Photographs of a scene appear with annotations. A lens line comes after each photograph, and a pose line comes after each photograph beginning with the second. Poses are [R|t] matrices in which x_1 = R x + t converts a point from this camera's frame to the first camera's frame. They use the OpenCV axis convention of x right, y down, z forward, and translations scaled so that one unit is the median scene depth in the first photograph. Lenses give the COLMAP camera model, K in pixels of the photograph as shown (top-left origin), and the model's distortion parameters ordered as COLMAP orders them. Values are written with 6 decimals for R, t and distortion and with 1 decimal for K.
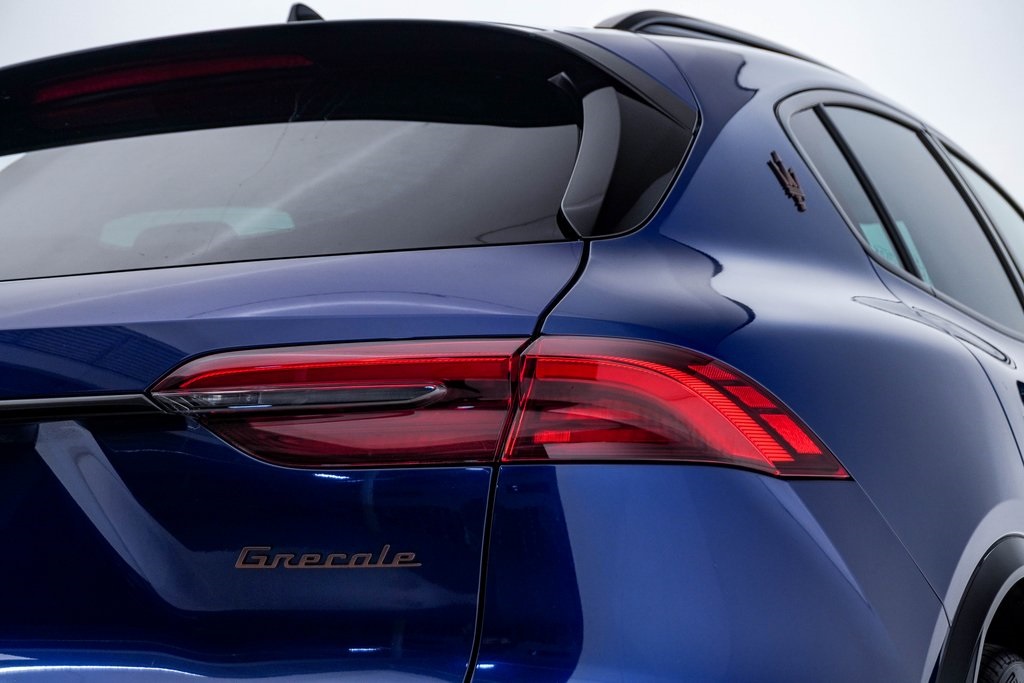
lens RADIAL K [[1954.3, 0, 511.1], [0, 1954.3, 346.5], [0, 0, 1]] dist [0.016750, 0.000000]
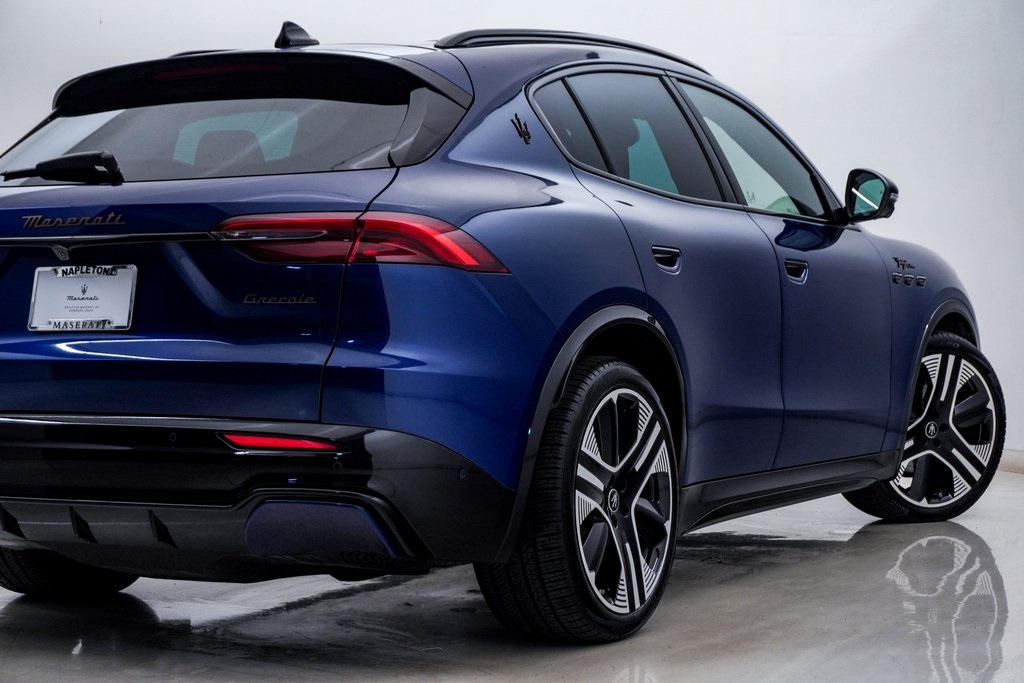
lens RADIAL K [[2200.0, 0, 522.9], [0, 2200.0, 340.8], [0, 0, 1]] dist [0.013464, 0.000000]
pose [[0.999034, 0.018849, -0.039689, 0.321992], [-0.015338, 0.996091, 0.086993, -0.086806], [0.041173, -0.086300, 0.995418, -1.756168]]
